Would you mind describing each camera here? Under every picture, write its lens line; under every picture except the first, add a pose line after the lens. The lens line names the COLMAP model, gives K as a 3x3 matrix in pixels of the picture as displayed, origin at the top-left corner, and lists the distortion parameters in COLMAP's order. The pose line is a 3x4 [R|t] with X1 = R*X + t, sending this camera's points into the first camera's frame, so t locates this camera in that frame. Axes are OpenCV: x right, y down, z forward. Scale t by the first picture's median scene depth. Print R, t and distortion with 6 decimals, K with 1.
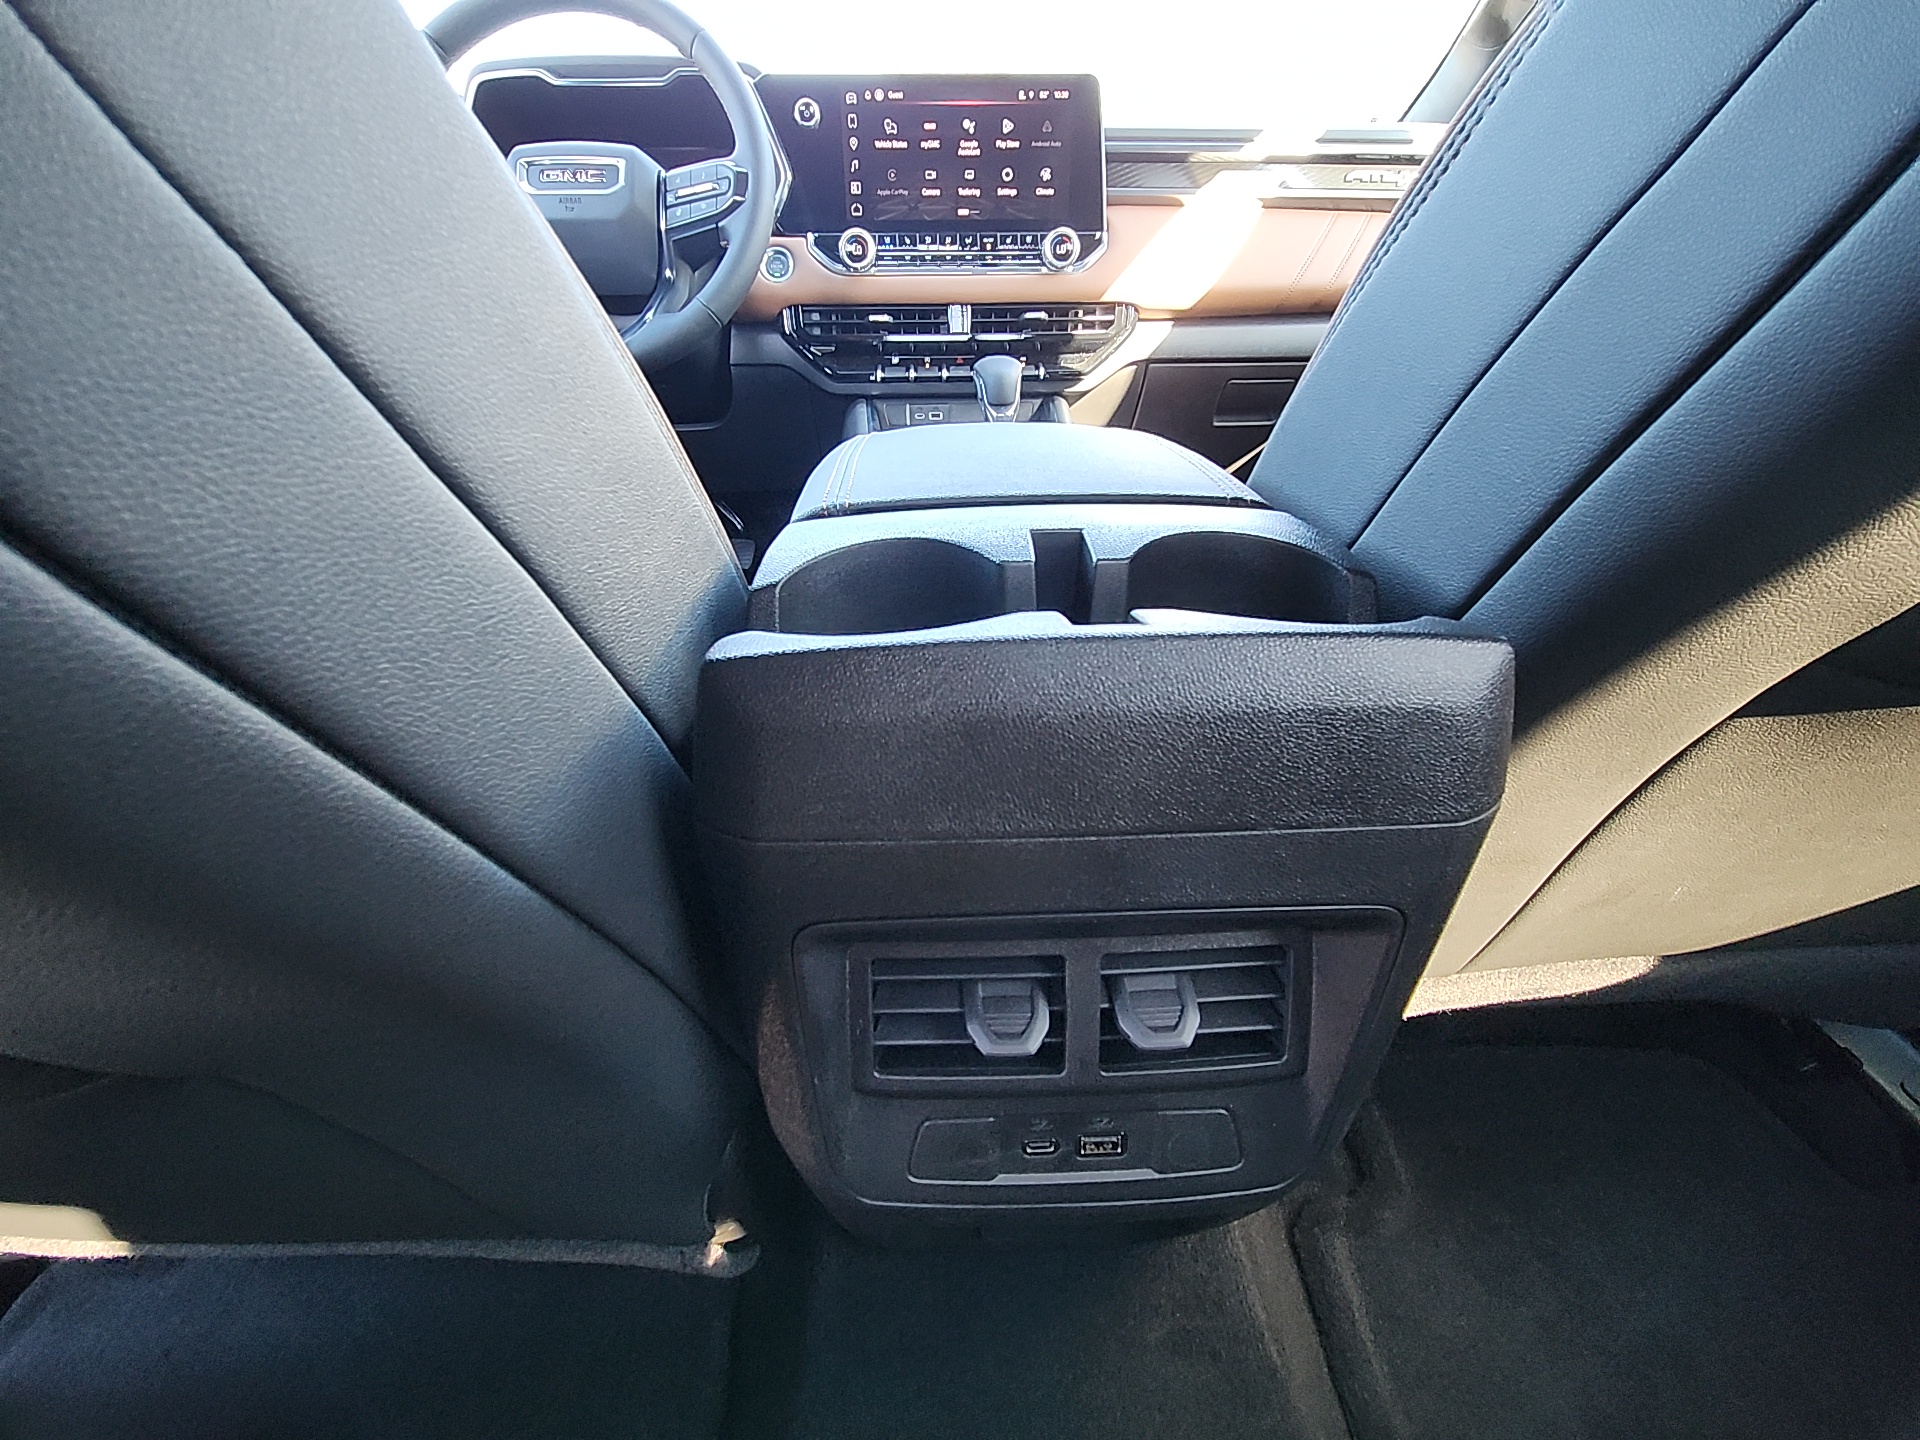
lens RADIAL K [[780.5, 0, 954.8], [0, 780.5, 706.7], [0, 0, 1]] dist [0.012772, -0.010151]
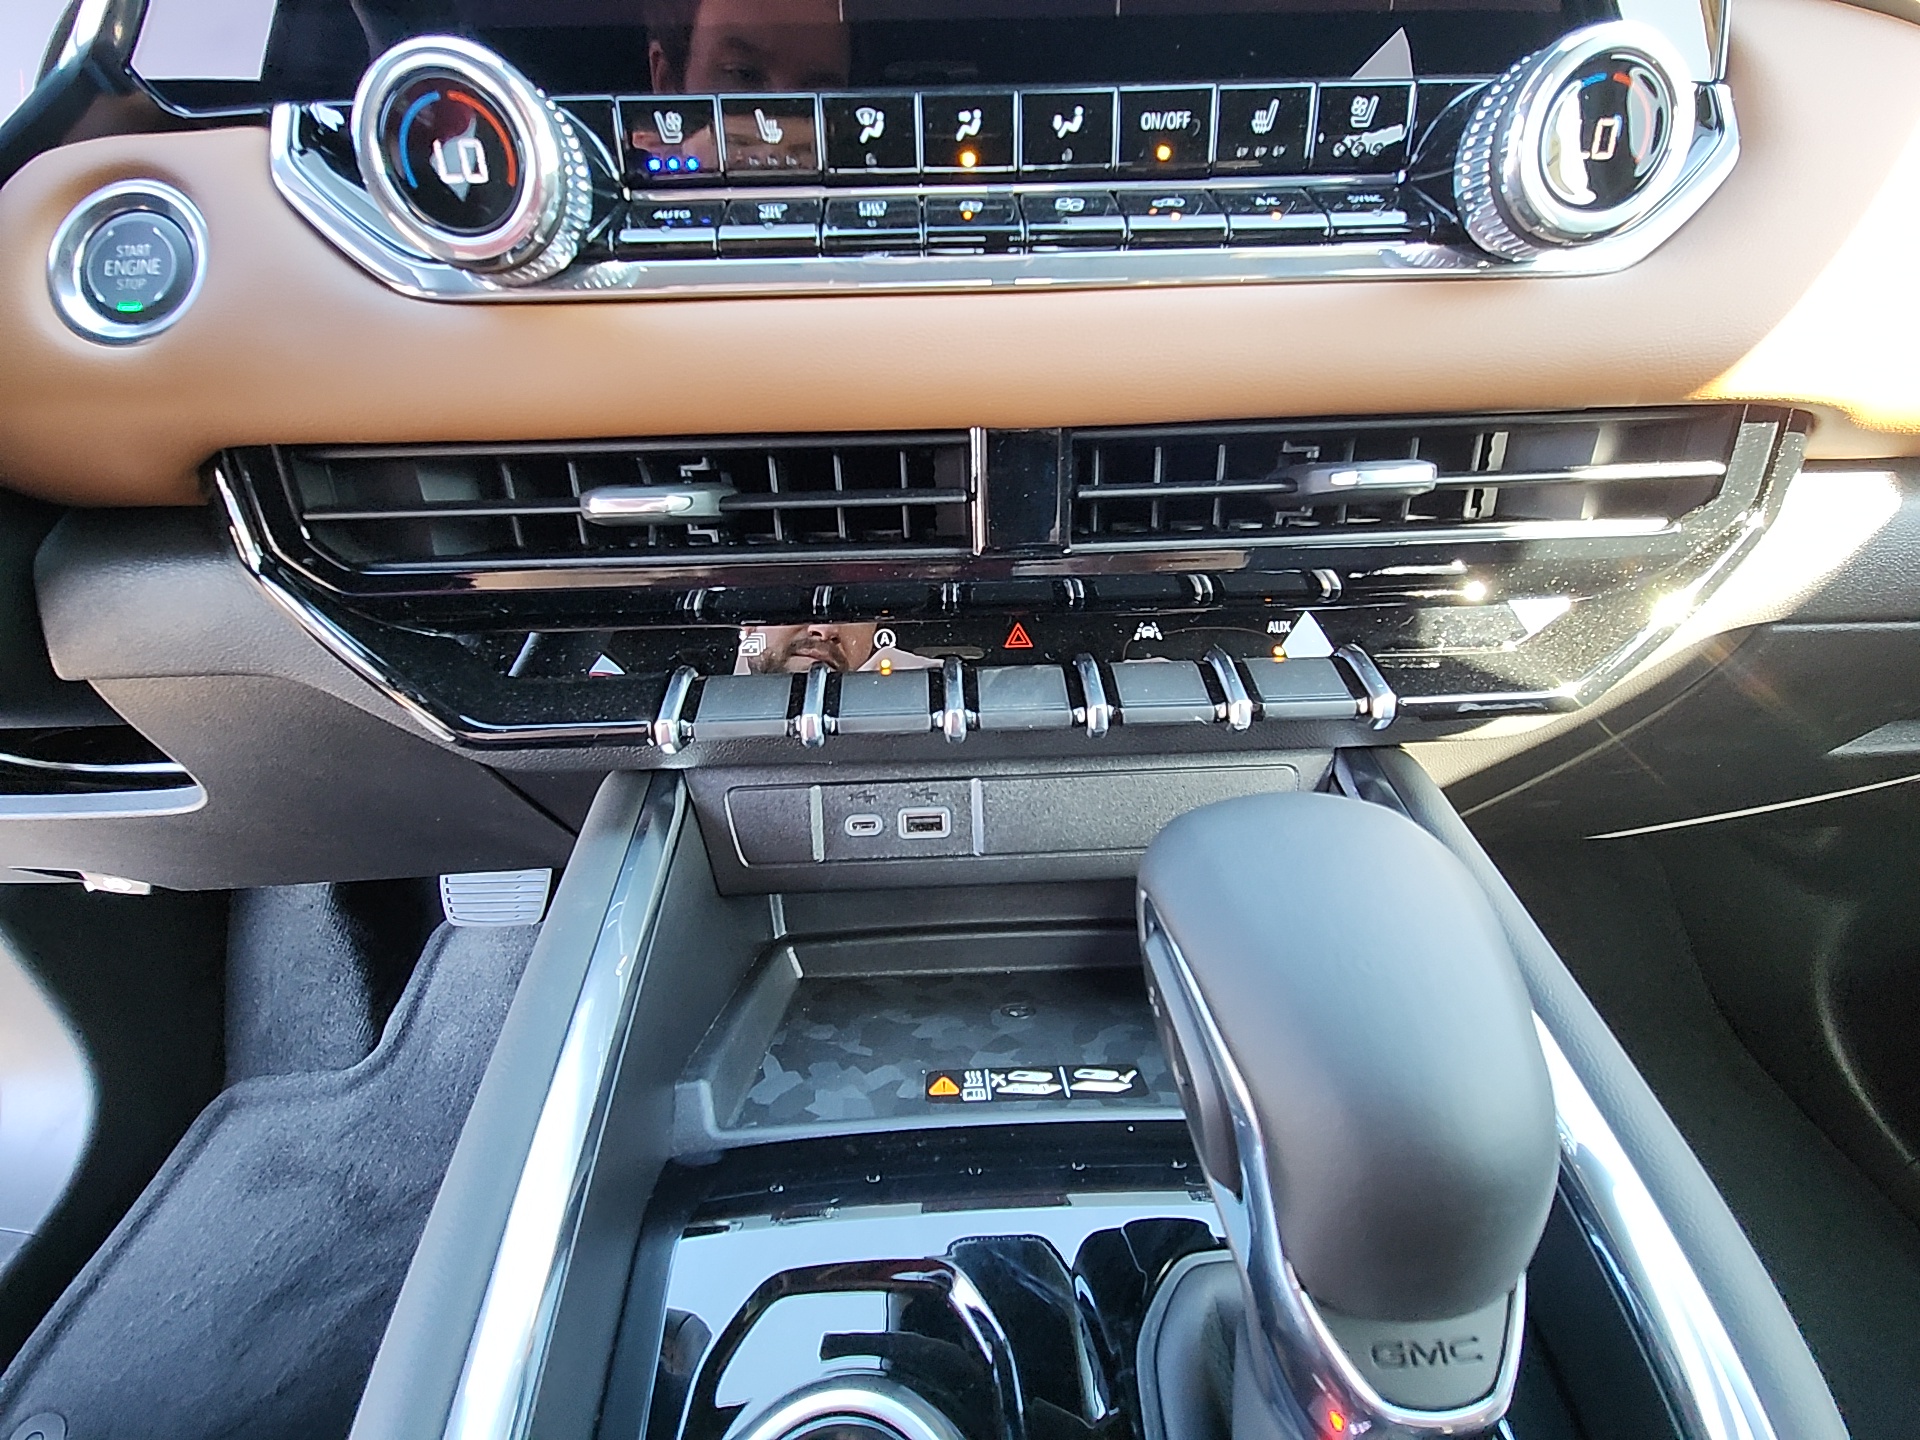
lens RADIAL K [[780.5, 0, 944.9], [0, 780.5, 728.0], [0, 0, 1]] dist [0.012772, -0.010151]
pose [[0.999681, -0.010223, -0.023080, -0.012190], [0.009600, 0.999590, -0.026970, -0.428458], [0.023346, 0.026740, 0.999370, 0.792550]]
